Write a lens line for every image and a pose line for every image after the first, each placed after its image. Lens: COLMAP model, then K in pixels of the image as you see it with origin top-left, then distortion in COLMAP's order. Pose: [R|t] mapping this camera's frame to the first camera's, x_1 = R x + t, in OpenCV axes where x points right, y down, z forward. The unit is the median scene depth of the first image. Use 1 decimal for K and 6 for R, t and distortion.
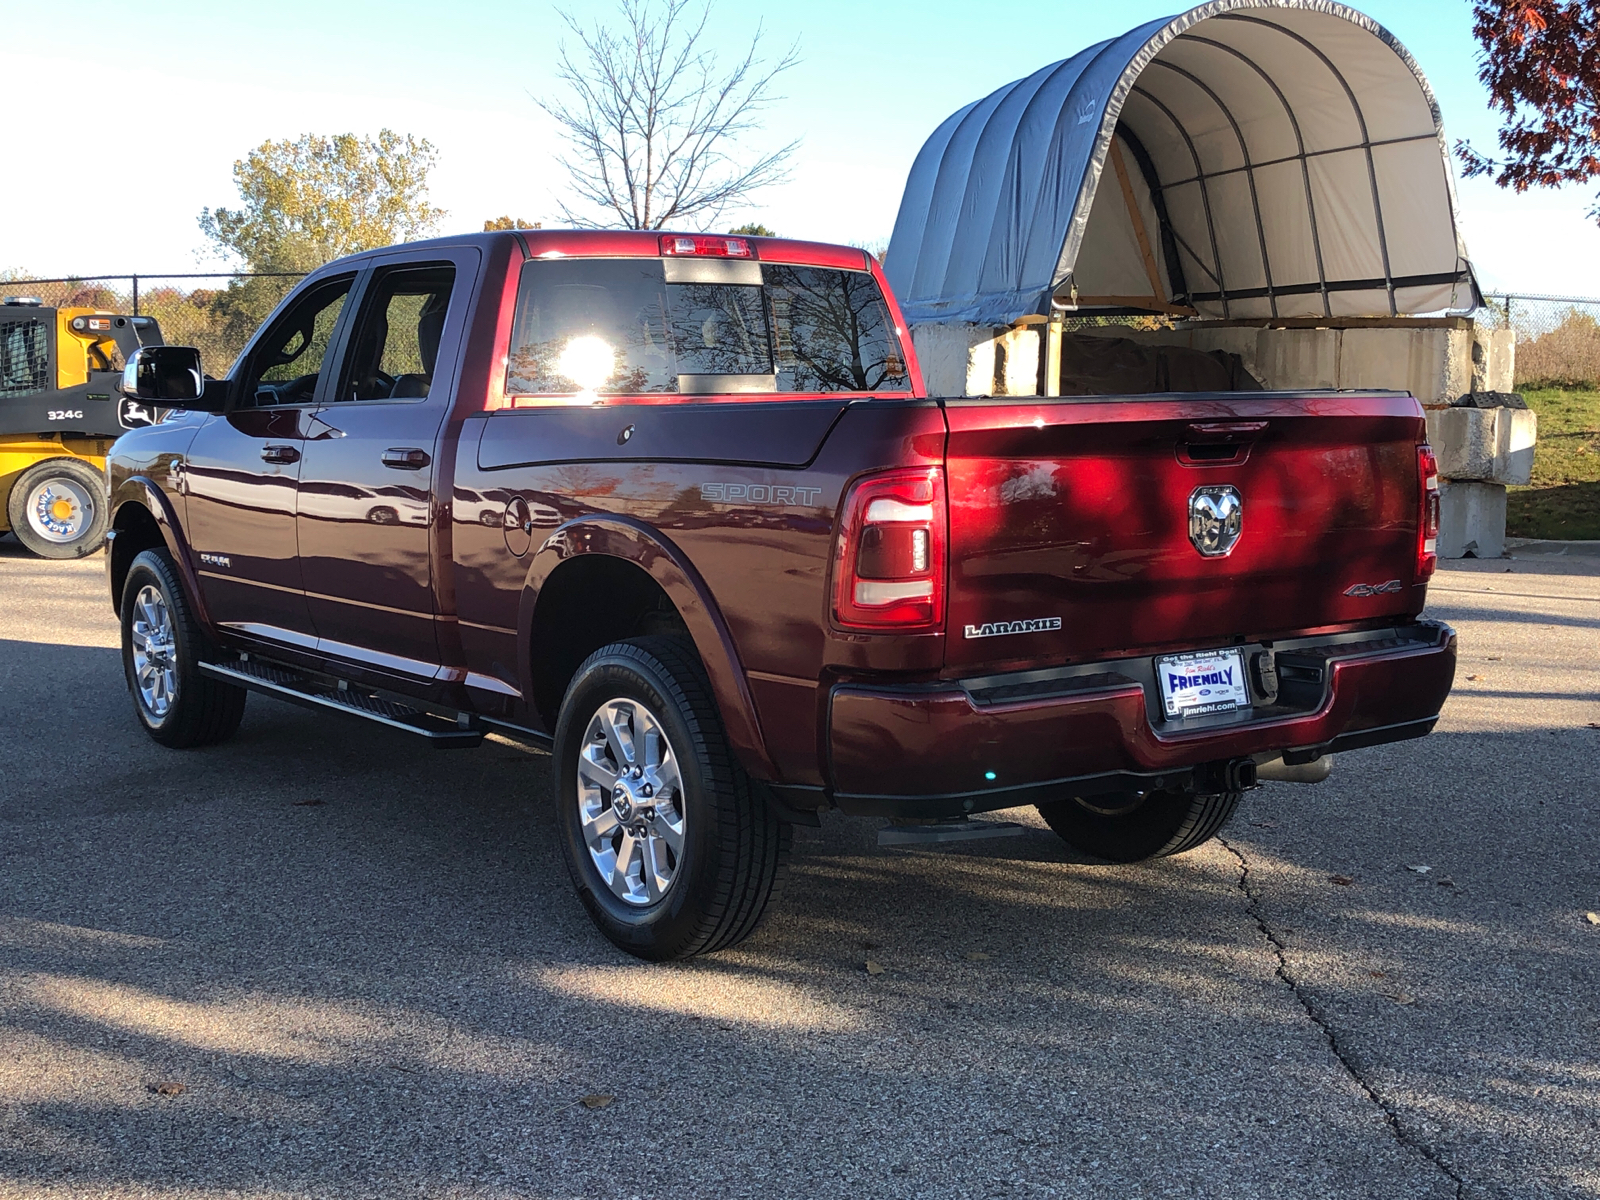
lens RADIAL K [[1982.0, 0, 795.4], [0, 1982.0, 568.0], [0, 0, 1]] dist [0.151747, -0.466300]
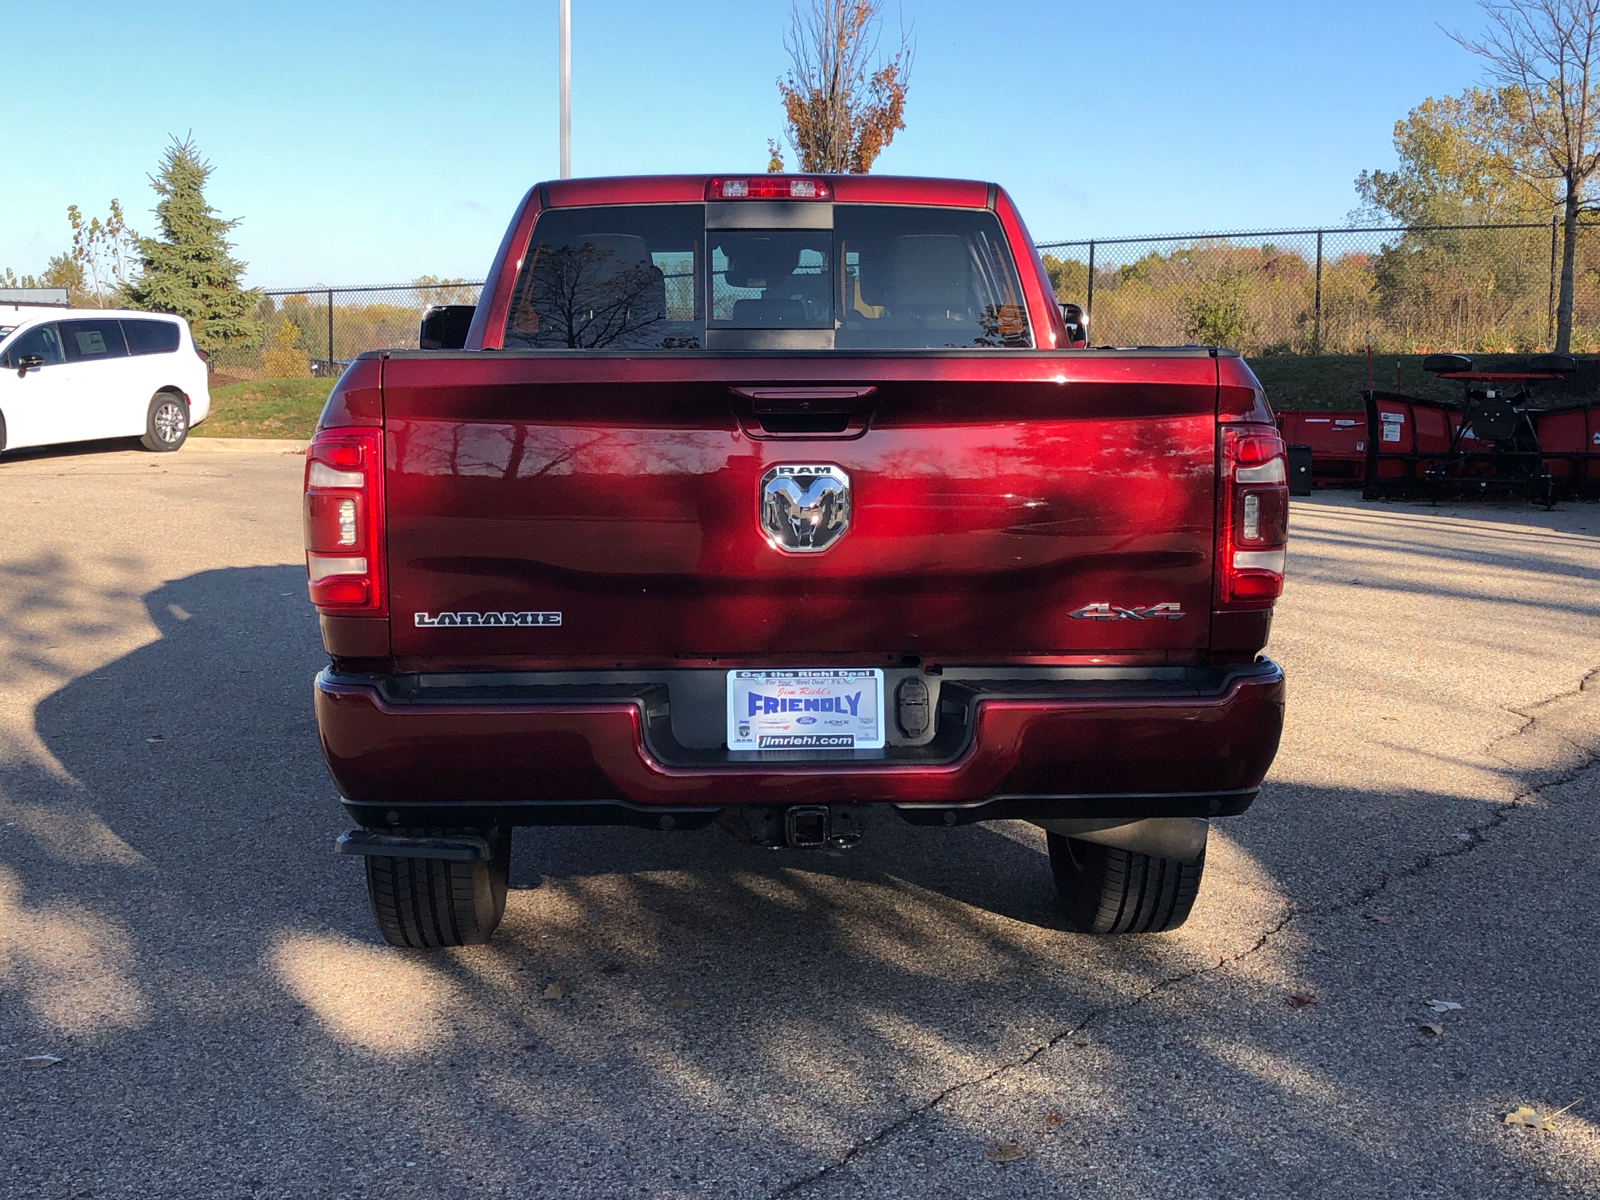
lens RADIAL K [[1978.4, 0, 794.9], [0, 1978.4, 576.7], [0, 0, 1]] dist [0.158494, -0.520765]
pose [[0.837220, 0.066520, -0.542806, 0.390584], [-0.054514, 0.997782, 0.038196, -0.016133], [0.544143, -0.002388, 0.838989, 0.200382]]
